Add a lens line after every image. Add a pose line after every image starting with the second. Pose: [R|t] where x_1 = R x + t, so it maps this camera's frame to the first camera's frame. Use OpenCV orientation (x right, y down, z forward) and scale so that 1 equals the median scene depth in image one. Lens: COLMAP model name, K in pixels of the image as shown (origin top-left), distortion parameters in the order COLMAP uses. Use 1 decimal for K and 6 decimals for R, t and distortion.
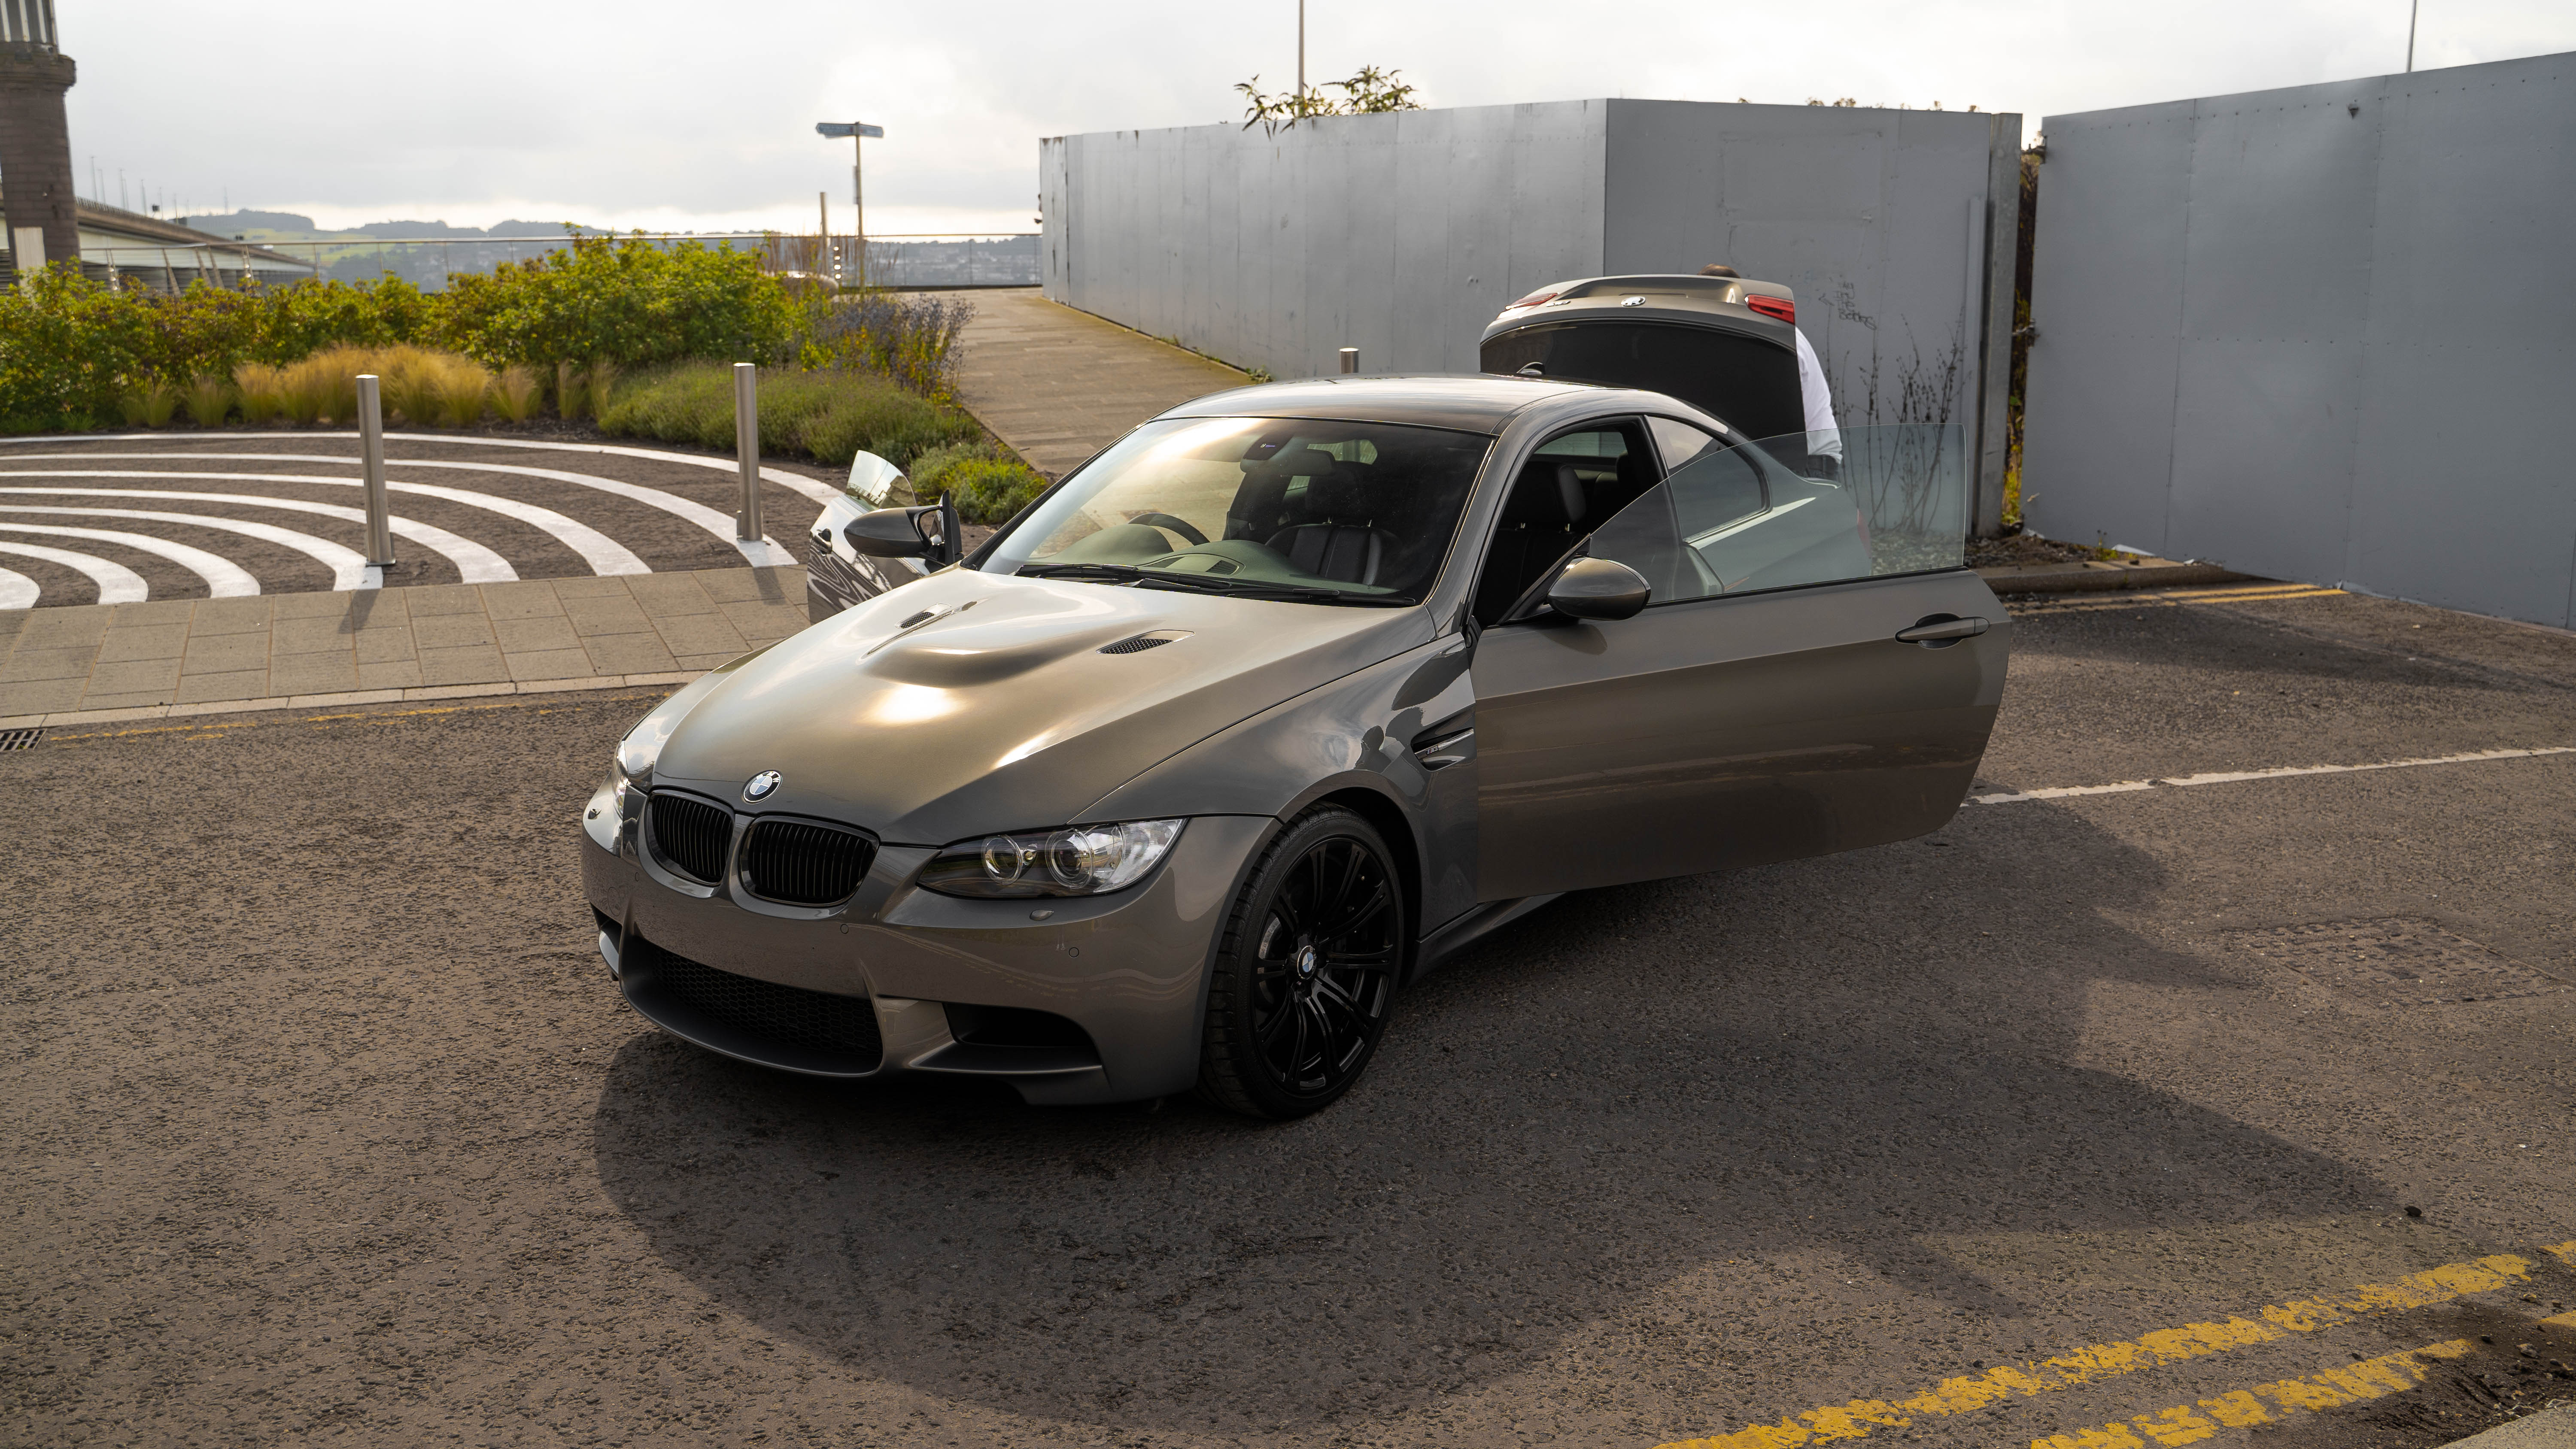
lens RADIAL K [[2087.8, 0, 1288.0], [0, 2087.8, 724.5], [0, 0, 1]] dist [-0.123328, 0.100136]
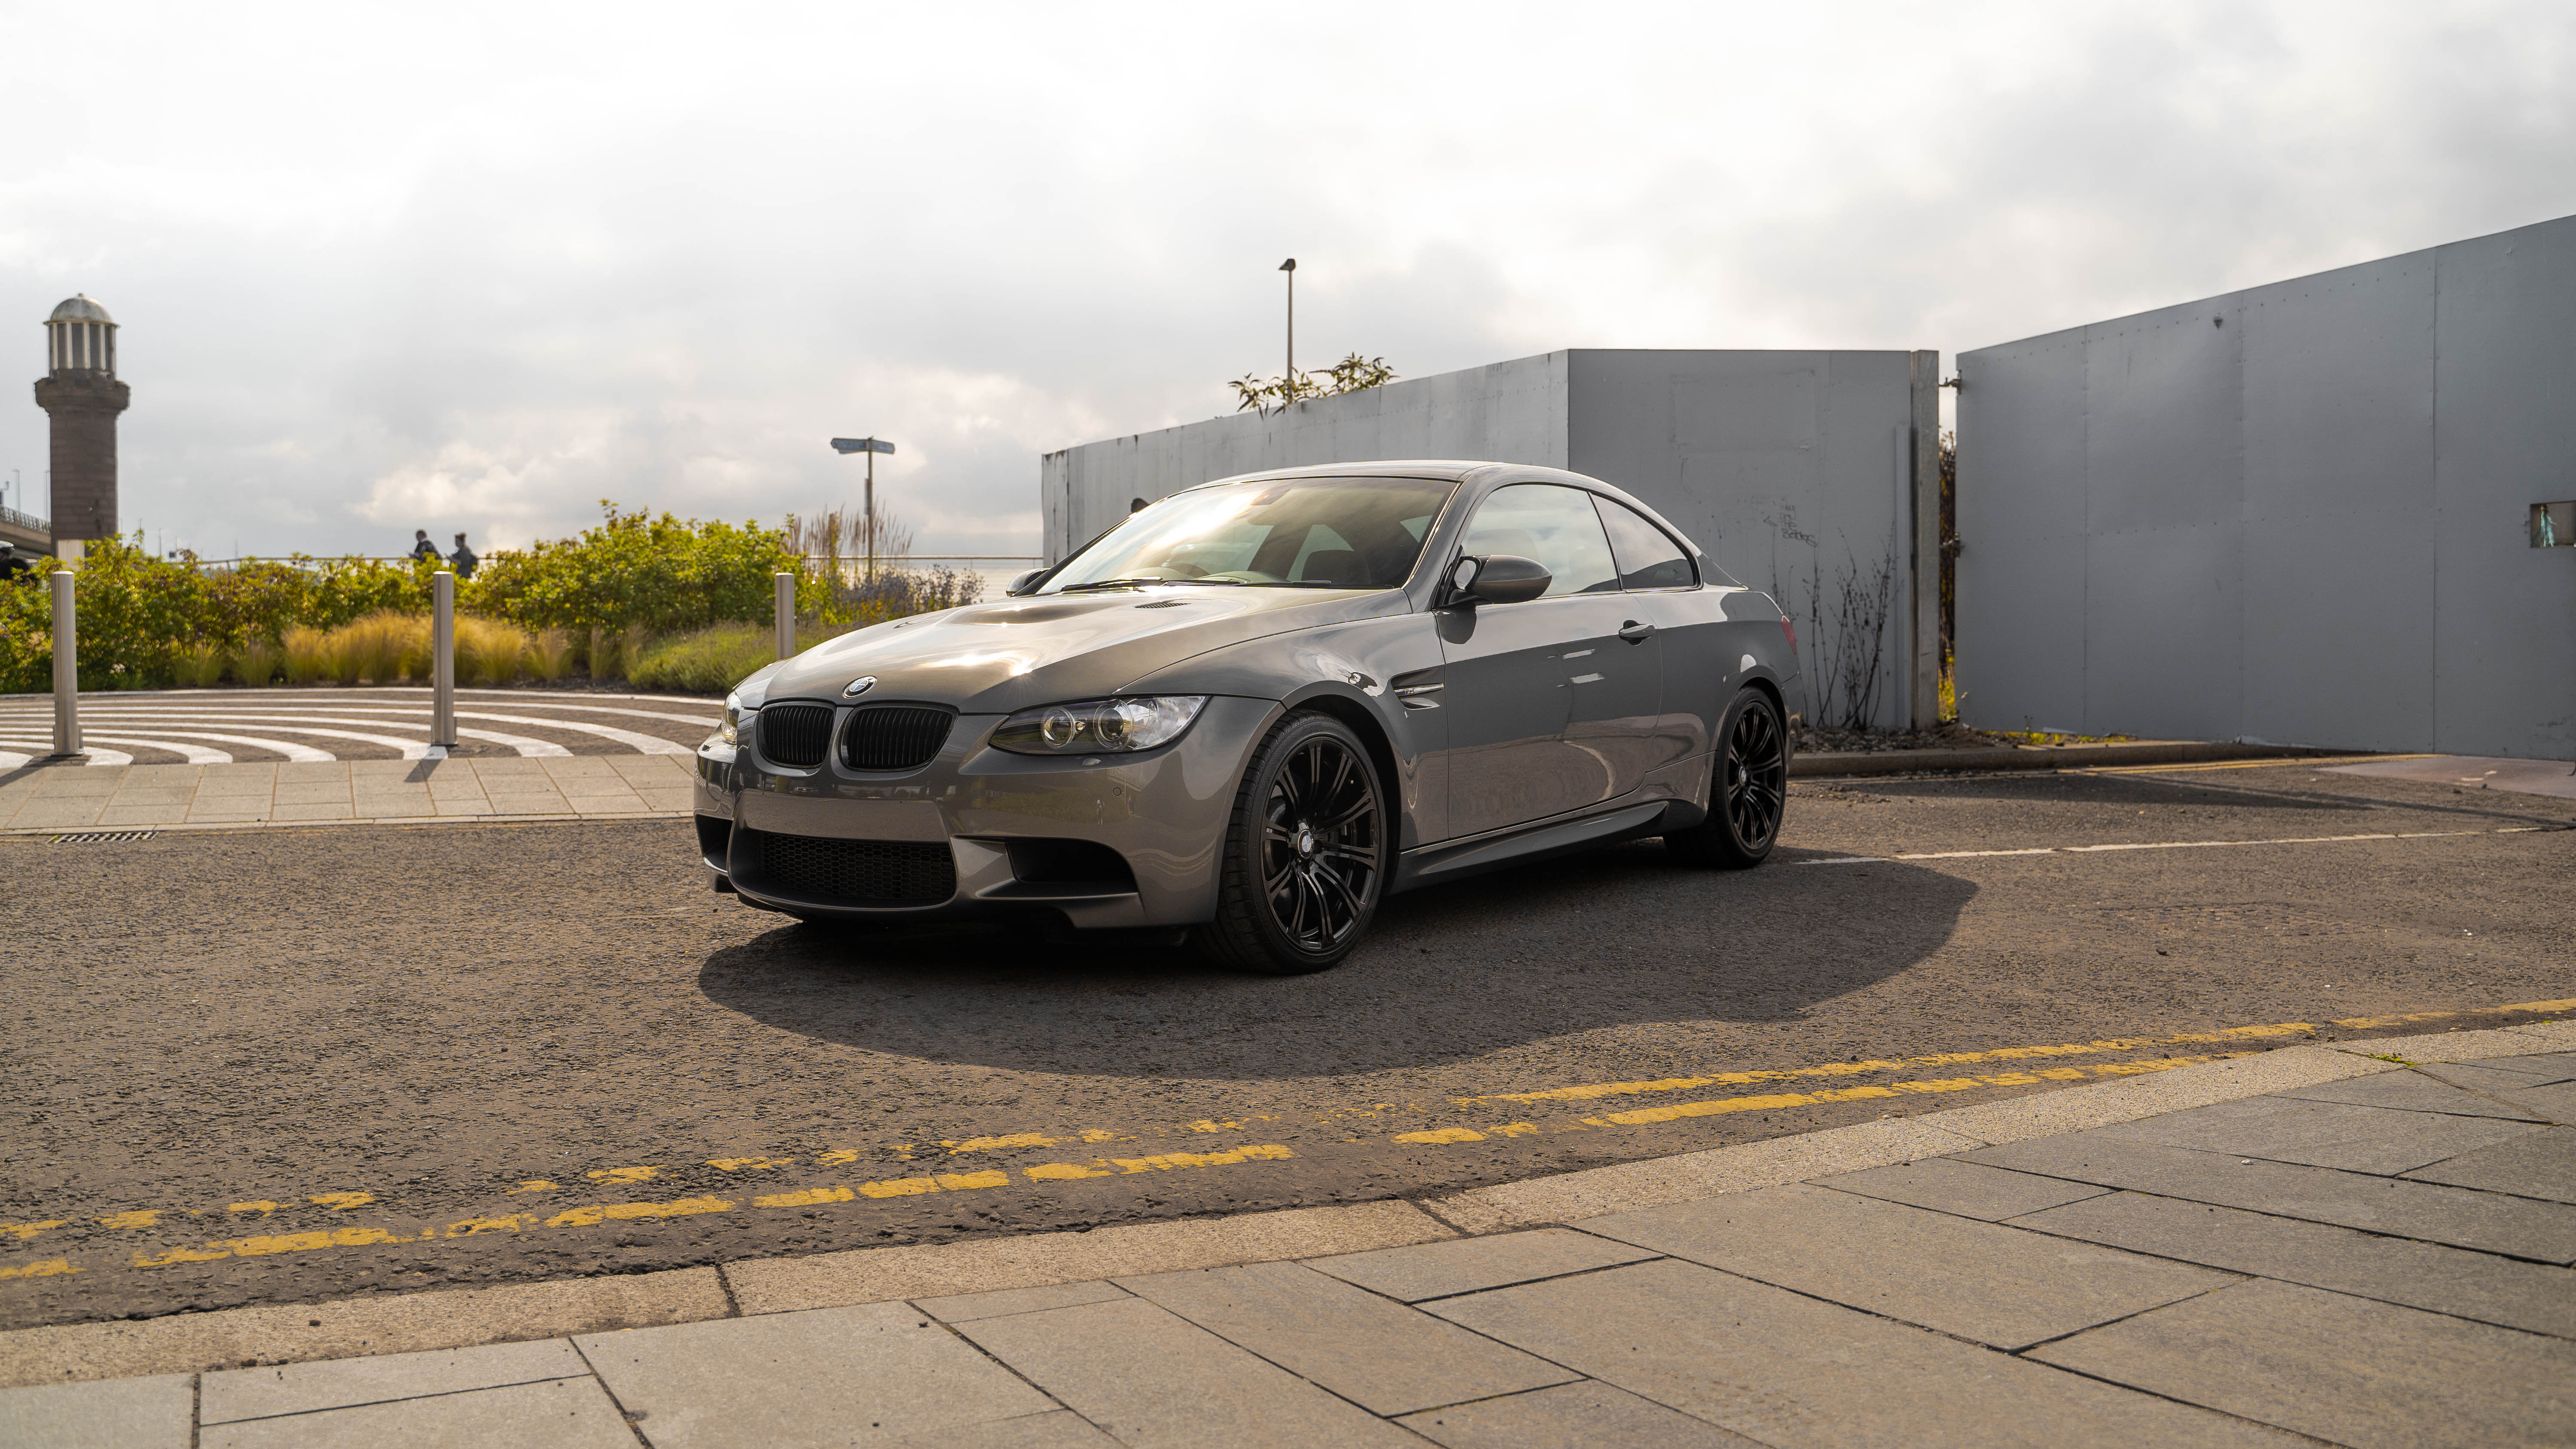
lens RADIAL K [[2087.8, 0, 1288.0], [0, 2087.8, 724.5], [0, 0, 1]] dist [-0.123328, 0.100136]
pose [[0.999982, -0.000309, 0.006012, -0.002863], [0.001322, 0.985563, -0.169307, 0.086203], [-0.005873, 0.169312, 0.985545, -0.067898]]
